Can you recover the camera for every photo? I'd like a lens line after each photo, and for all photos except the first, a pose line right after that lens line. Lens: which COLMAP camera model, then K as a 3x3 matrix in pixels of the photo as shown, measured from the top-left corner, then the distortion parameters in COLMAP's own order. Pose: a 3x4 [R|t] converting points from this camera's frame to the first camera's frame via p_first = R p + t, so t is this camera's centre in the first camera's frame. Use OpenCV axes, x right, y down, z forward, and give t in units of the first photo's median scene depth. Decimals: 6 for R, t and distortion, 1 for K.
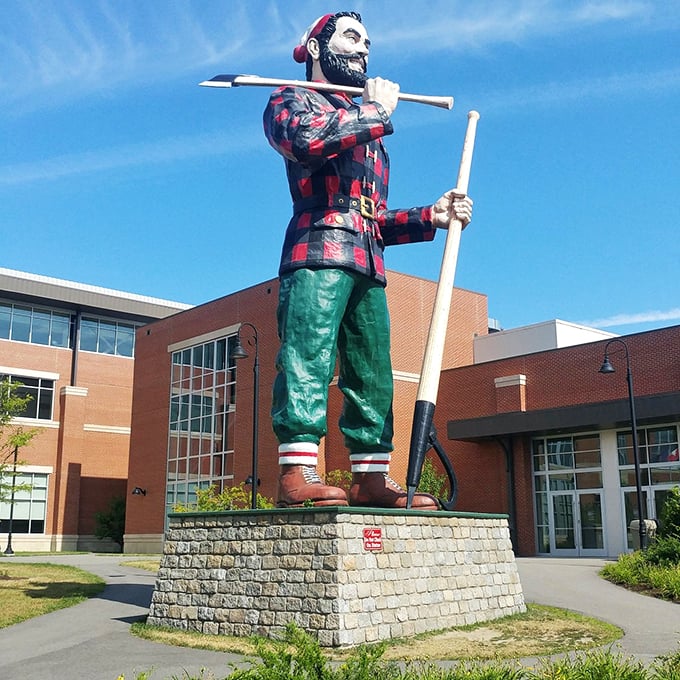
lens RADIAL K [[889.3, 0, 324.9], [0, 889.3, 340.1], [0, 0, 1]] dist [0.197455, -1.066536]
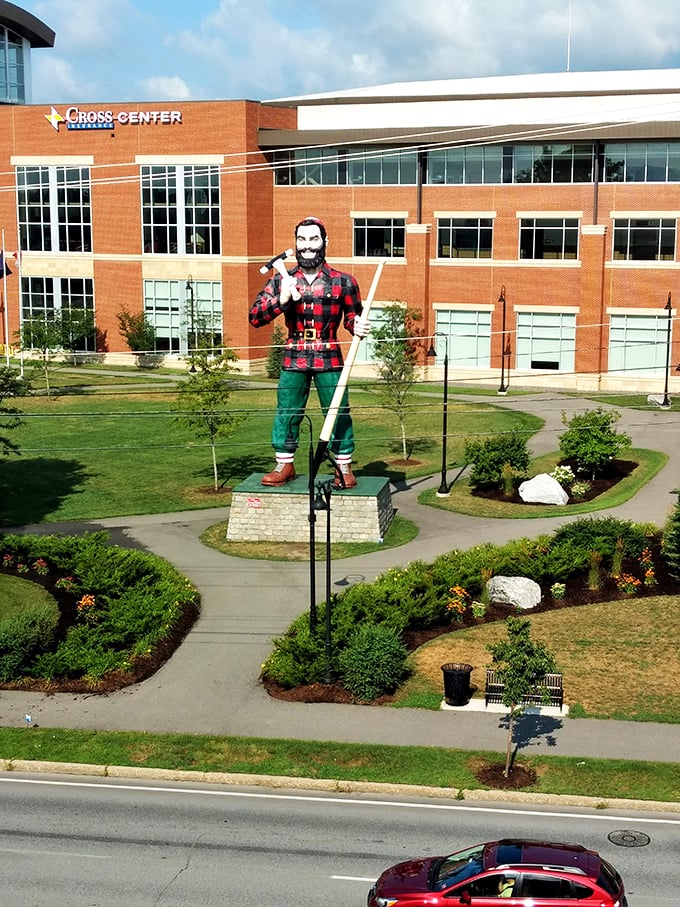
lens RADIAL K [[1427.1, 0, 340.4], [0, 1427.1, 488.5], [0, 0, 1]] dist [0.207851, -0.998252]
pose [[0.470506, 0.174337, -0.865003, 2.833632], [0.188641, 0.937752, 0.291608, -0.730157], [0.861997, -0.300378, 0.408331, -0.316284]]
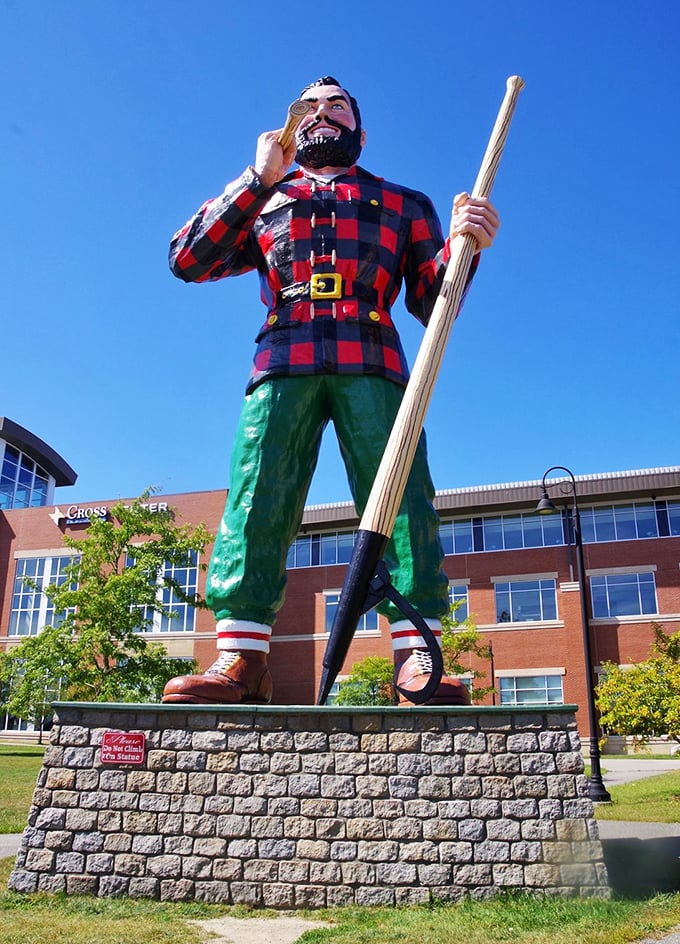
lens RADIAL K [[803.7, 0, 333.9], [0, 803.7, 453.3], [0, 0, 1]] dist [-0.127809, 0.015013]
pose [[0.517378, -0.288342, -0.805717, 0.543212], [0.177713, 0.957201, -0.228438, 0.135375], [0.837101, -0.024998, 0.546477, 0.641714]]
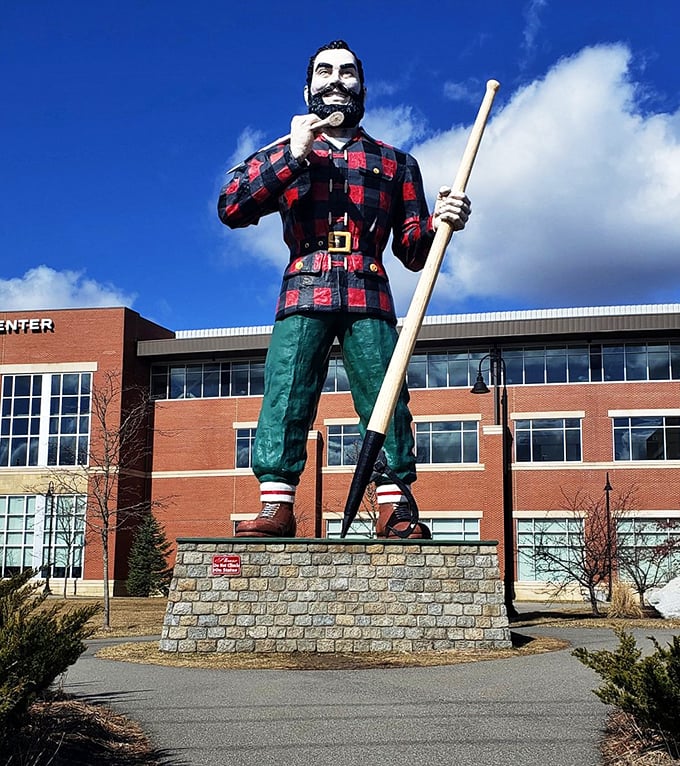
lens RADIAL K [[991.2, 0, 349.2], [0, 991.2, 457.5], [0, 0, 1]] dist [0.266782, -1.026953]
pose [[0.636745, -0.095838, -0.765095, 0.887139], [0.158113, 0.987389, 0.007905, 0.081795], [0.754689, -0.126005, 0.643868, 0.258106]]
